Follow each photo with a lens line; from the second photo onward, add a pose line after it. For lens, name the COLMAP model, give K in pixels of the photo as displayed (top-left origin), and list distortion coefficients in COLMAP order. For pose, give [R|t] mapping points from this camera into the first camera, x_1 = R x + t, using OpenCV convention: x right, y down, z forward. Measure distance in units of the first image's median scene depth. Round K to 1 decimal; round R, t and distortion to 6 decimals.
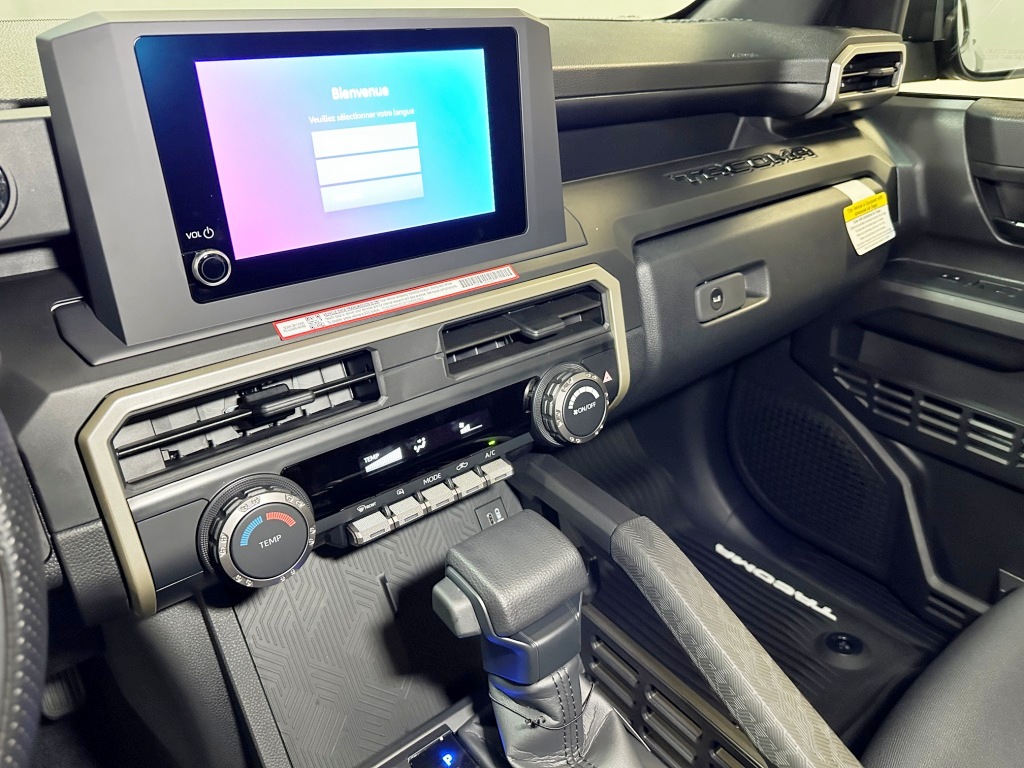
lens RADIAL K [[734.6, 0, 529.4], [0, 734.6, 382.8], [0, 0, 1]] dist [0.142444, -0.266799]
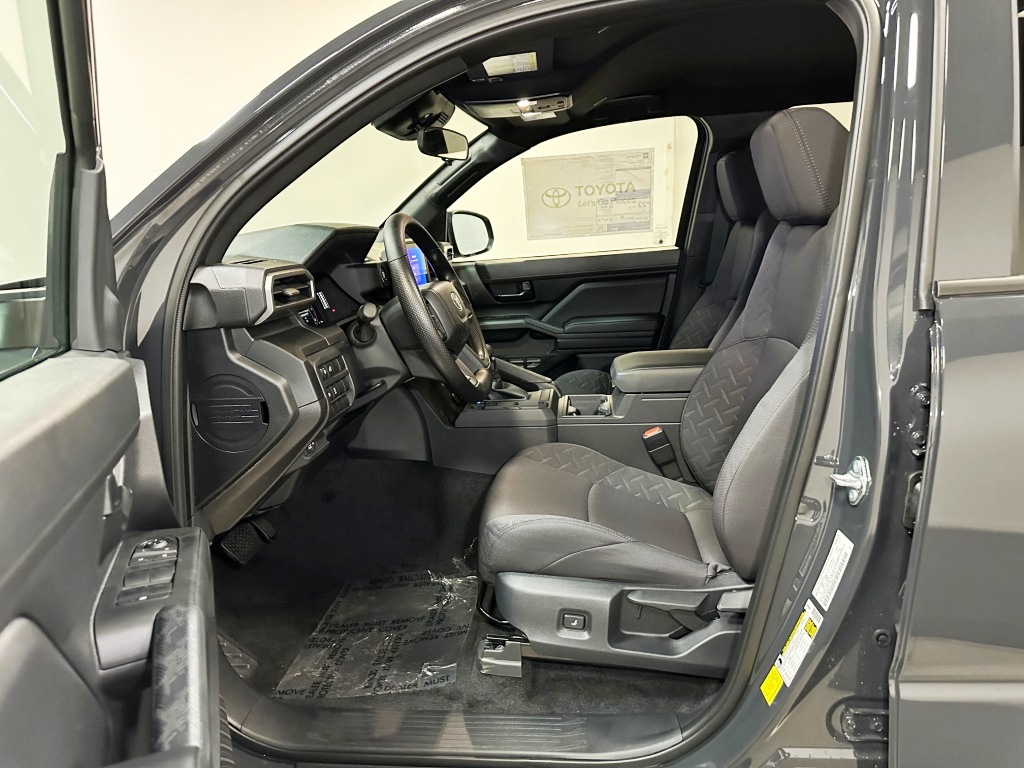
lens RADIAL K [[715.5, 0, 523.7], [0, 715.5, 385.2], [0, 0, 1]] dist [0.173485, -0.362099]
pose [[0.690734, -0.182163, 0.699788, -2.335141], [0.368574, 0.921294, -0.123981, 0.864858], [-0.622125, 0.343562, 0.703510, -1.685856]]
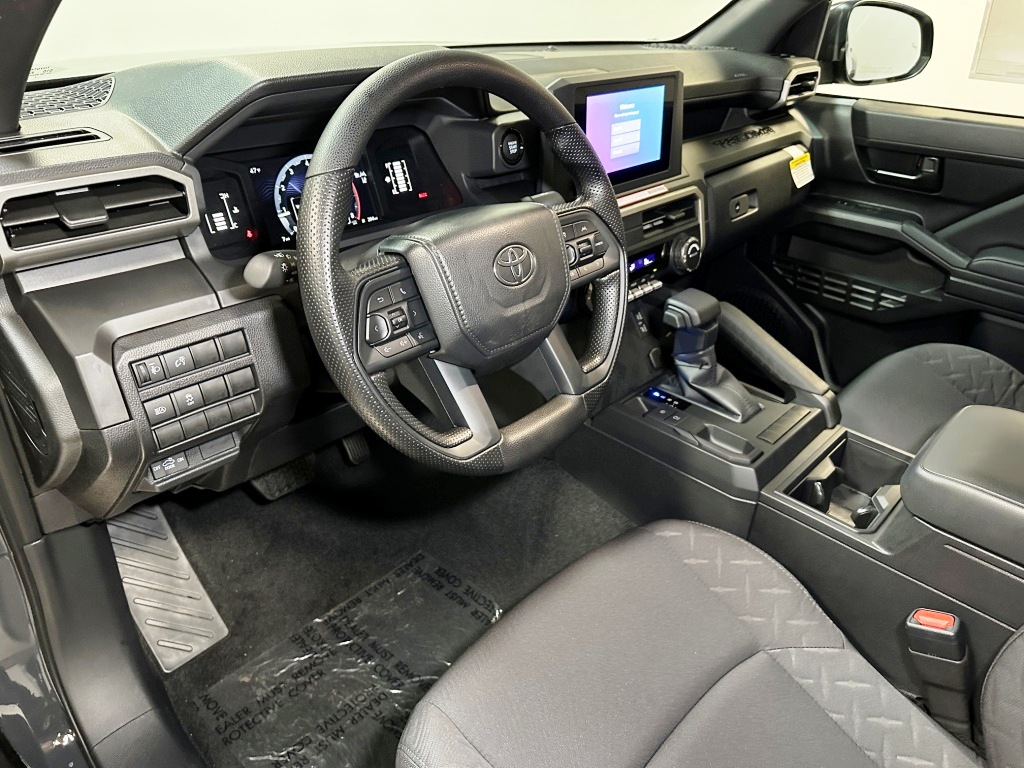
lens RADIAL K [[715.5, 0, 523.7], [0, 715.5, 385.2], [0, 0, 1]] dist [0.173485, -0.362099]
pose [[0.989956, -0.032586, 0.137567, -0.704932], [0.024276, 0.997802, 0.061662, 0.267864], [-0.139274, -0.057703, 0.988571, -1.011211]]
